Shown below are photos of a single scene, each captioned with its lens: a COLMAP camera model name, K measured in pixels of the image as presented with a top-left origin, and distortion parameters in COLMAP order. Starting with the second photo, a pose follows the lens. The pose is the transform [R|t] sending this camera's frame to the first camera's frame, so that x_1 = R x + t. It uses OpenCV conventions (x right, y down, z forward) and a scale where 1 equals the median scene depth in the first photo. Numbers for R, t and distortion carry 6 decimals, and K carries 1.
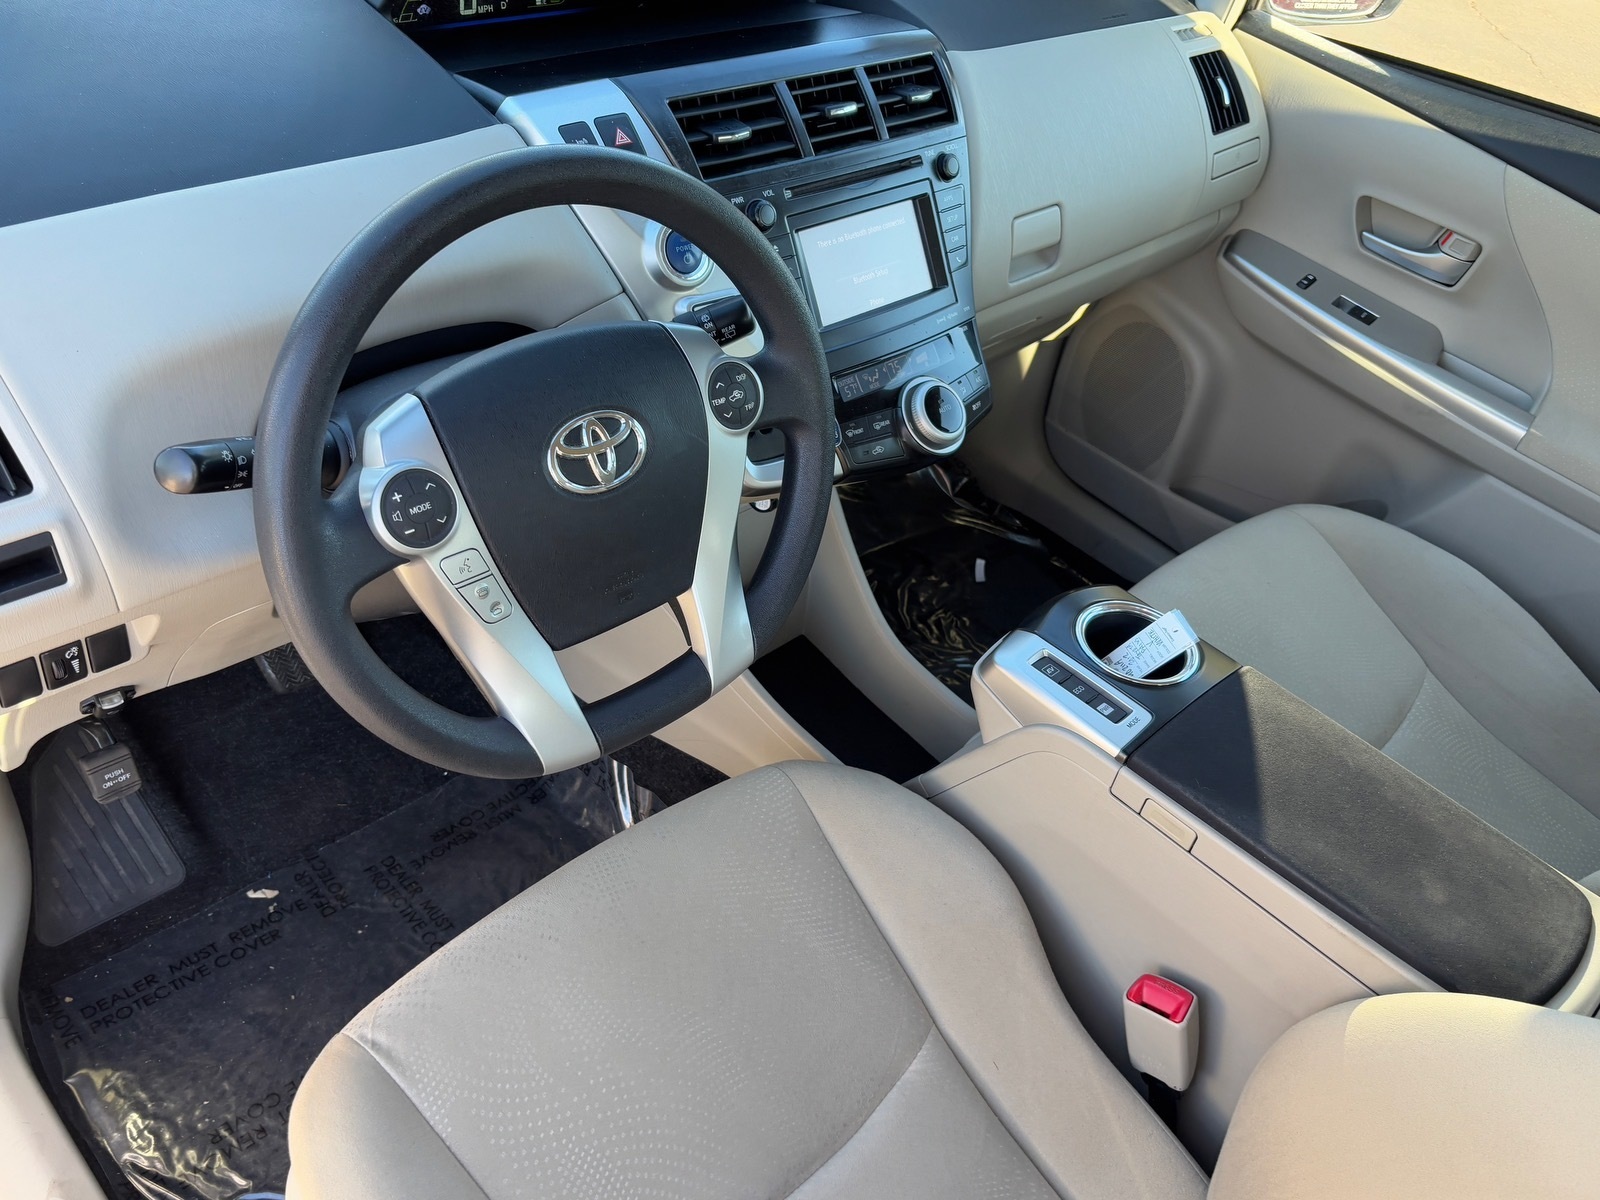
lens RADIAL K [[1318.5, 0, 800.0], [0, 1318.5, 600.0], [0, 0, 1]] dist [0.094409, -0.256913]
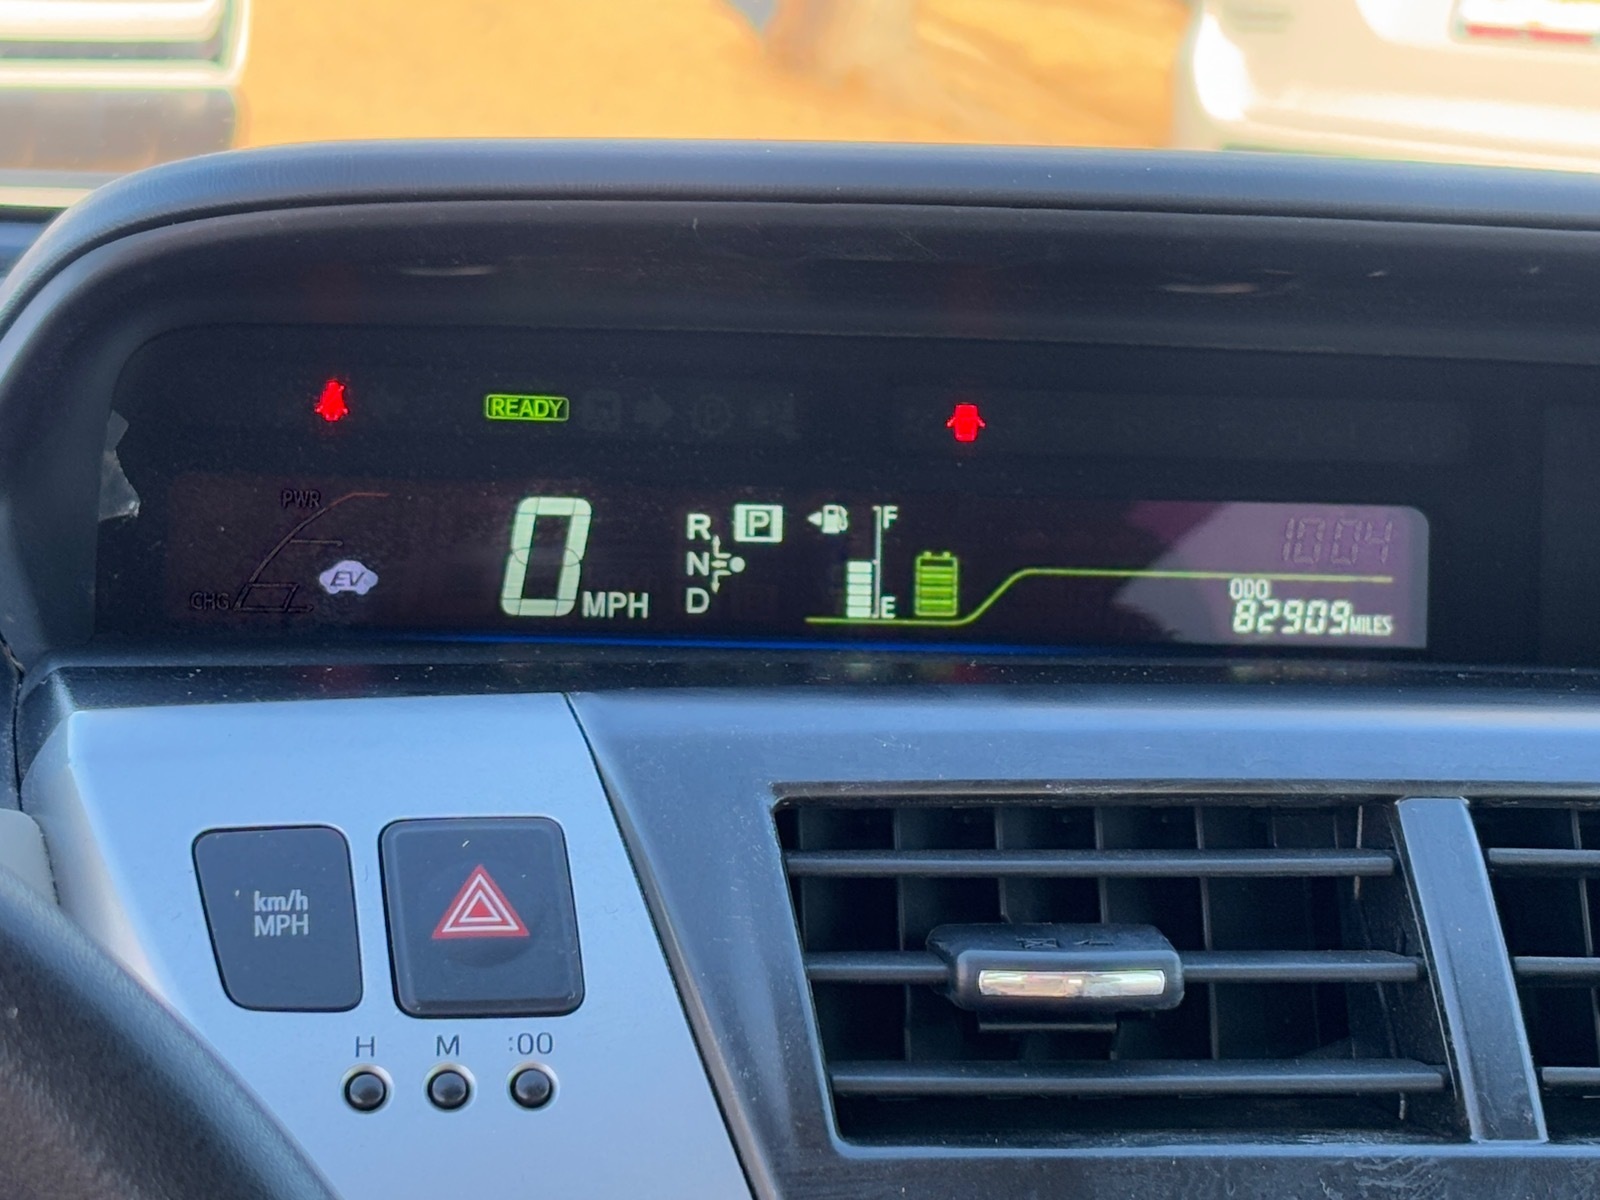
lens RADIAL K [[4400.4, 0, 793.9], [0, 4400.4, 596.1], [0, 0, 1]] dist [0.290634, -1.027201]
pose [[0.843734, -0.003844, -0.536747, 0.268545], [-0.290949, 0.837052, -0.463348, -0.068054], [0.451067, 0.547109, 0.705132, 0.449857]]
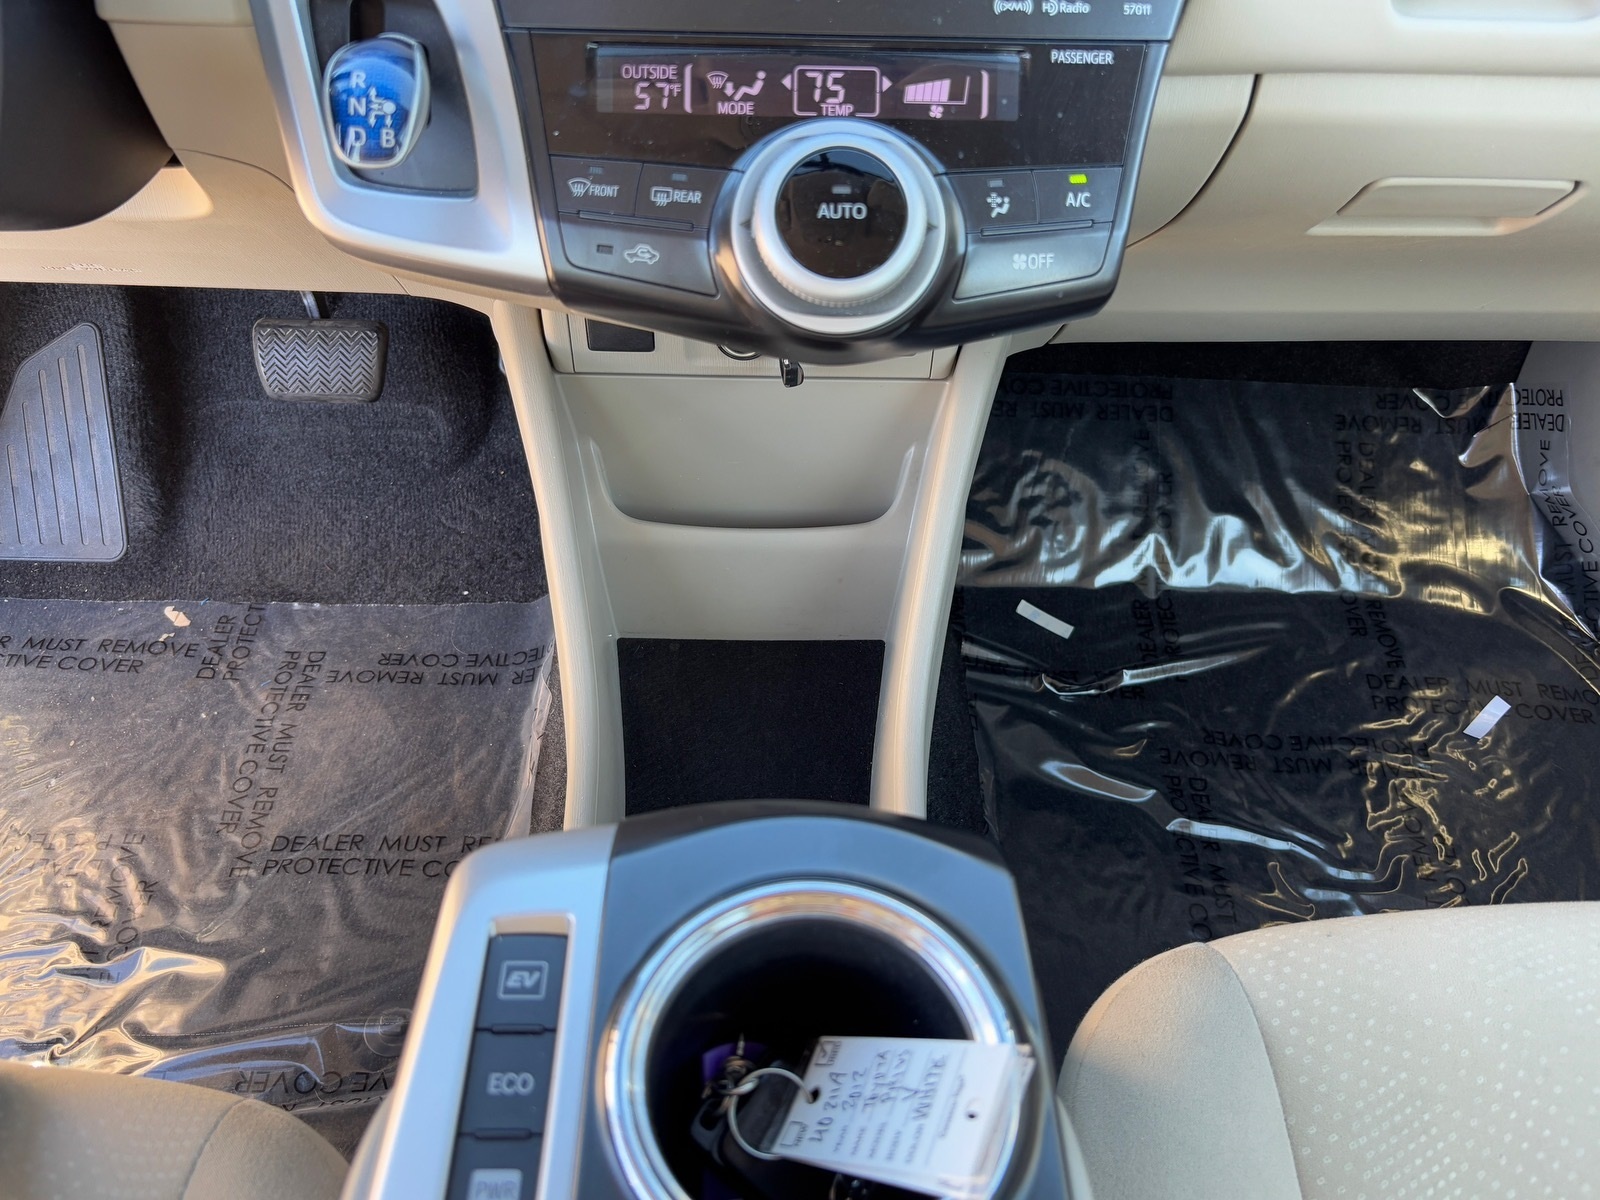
lens RADIAL K [[1268.6, 0, 781.0], [0, 1268.6, 595.9], [0, 0, 1]] dist [-0.005413, -0.002474]
pose [[0.709033, 0.430740, -0.558332, 0.363020], [-0.380832, 0.900268, 0.210912, -0.121695], [0.593497, 0.063087, 0.802360, 0.746667]]
